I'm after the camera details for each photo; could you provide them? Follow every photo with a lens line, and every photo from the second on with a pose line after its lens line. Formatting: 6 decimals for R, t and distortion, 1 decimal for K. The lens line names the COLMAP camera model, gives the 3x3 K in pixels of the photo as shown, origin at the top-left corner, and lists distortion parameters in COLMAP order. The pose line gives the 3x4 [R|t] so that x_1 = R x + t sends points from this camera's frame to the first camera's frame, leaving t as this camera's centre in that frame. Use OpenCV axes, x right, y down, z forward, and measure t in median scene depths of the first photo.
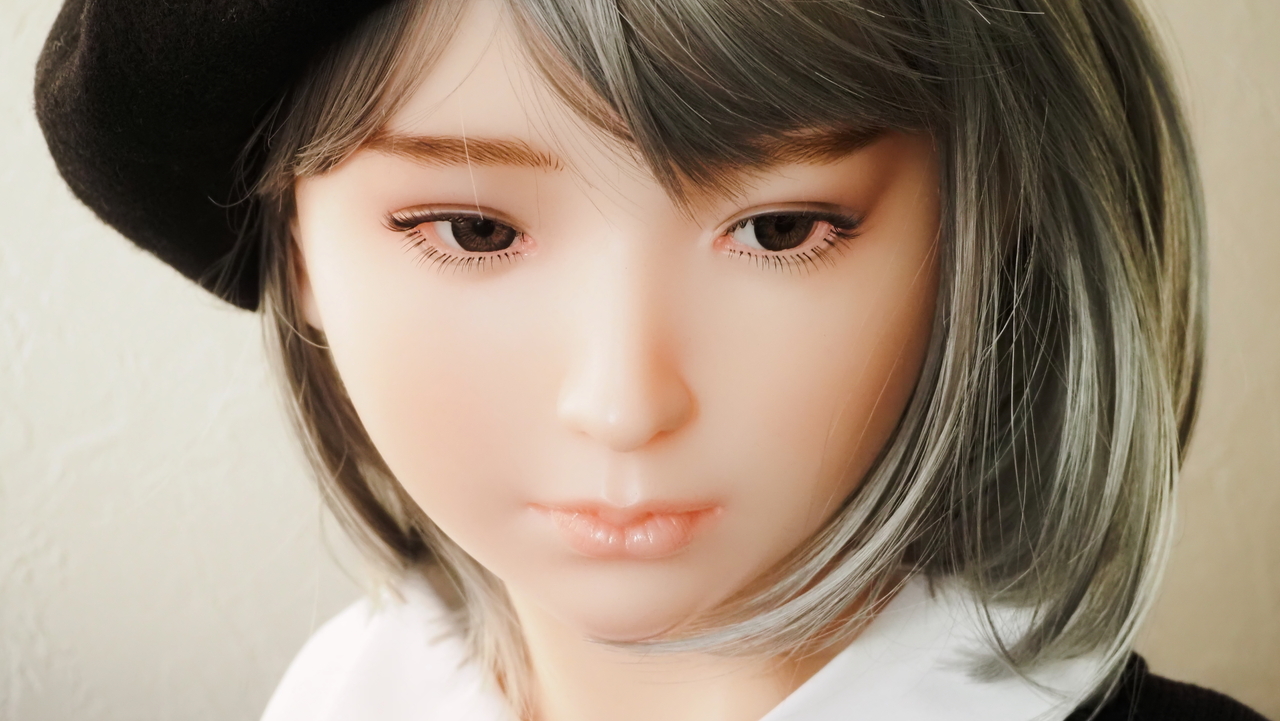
lens RADIAL K [[3244.5, 0, 660.2], [0, 3244.5, 342.5], [0, 0, 1]] dist [-0.013561, 0.000000]
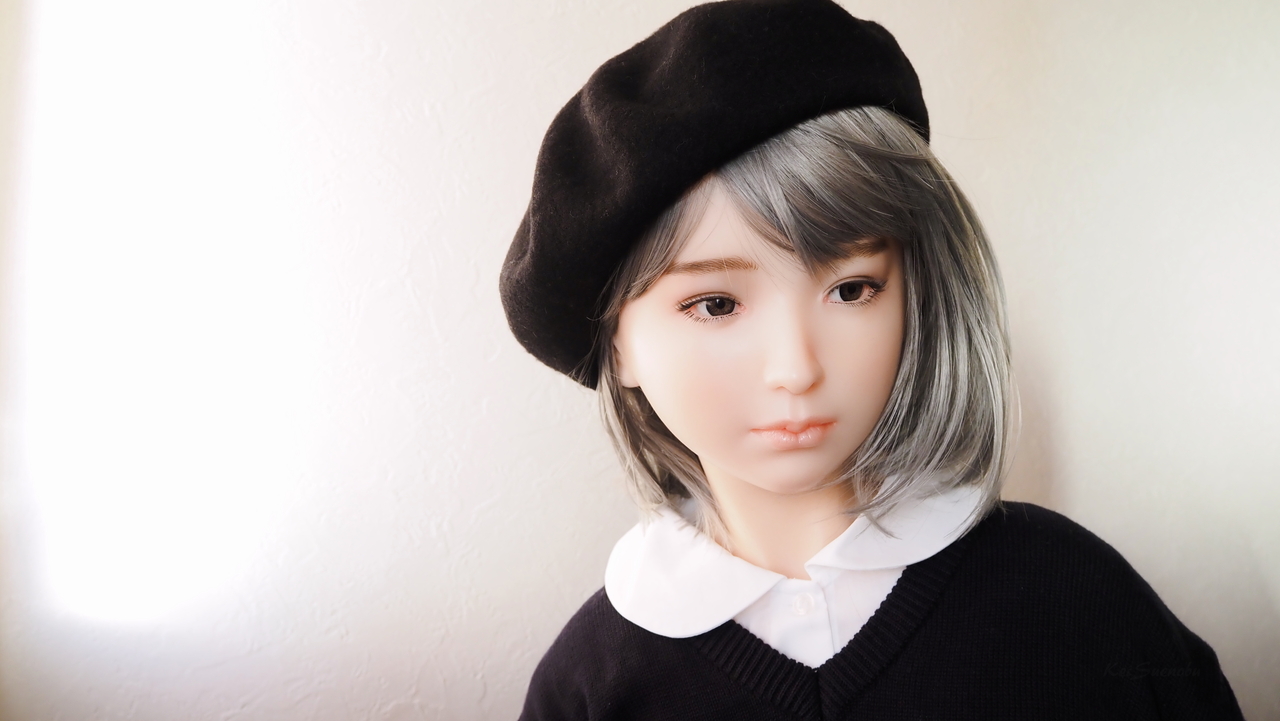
lens RADIAL K [[1078.8, 0, 636.7], [0, 1078.8, 351.6], [0, 0, 1]] dist [-0.054483, 0.008045]
pose [[0.992528, -0.107201, 0.058268, -0.155382], [0.115920, 0.977517, -0.176133, 0.118349], [-0.038076, 0.181571, 0.982640, 0.271613]]
